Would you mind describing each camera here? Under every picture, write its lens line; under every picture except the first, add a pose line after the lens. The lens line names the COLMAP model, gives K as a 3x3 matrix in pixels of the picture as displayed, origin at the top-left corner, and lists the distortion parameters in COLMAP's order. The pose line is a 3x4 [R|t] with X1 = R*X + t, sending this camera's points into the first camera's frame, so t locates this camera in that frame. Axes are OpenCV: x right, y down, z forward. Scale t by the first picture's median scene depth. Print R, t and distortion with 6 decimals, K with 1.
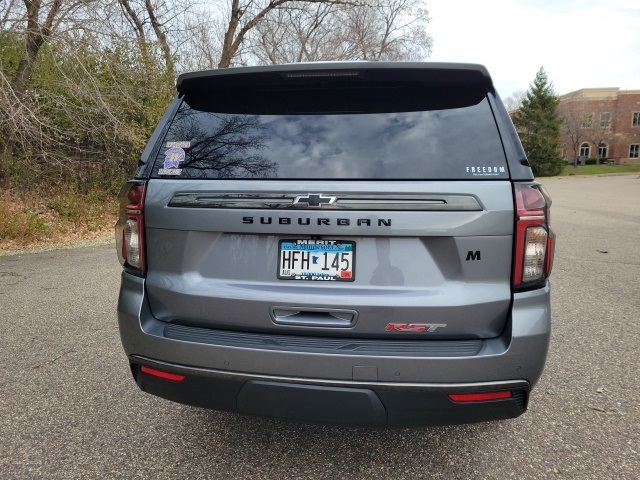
lens RADIAL K [[491.4, 0, 320.0], [0, 491.4, 240.0], [0, 0, 1]] dist [0.031130, -0.006157]
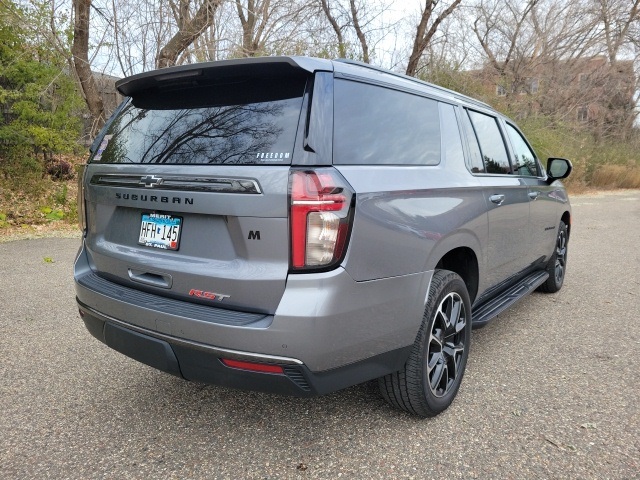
lens RADIAL K [[490.5, 0, 319.8], [0, 490.5, 232.7], [0, 0, 1]] dist [0.035193, -0.002839]
pose [[0.887682, 0.066196, -0.455674, 0.699293], [-0.065477, 0.997703, 0.017384, -0.001355], [0.455778, 0.014404, 0.889977, 0.083834]]
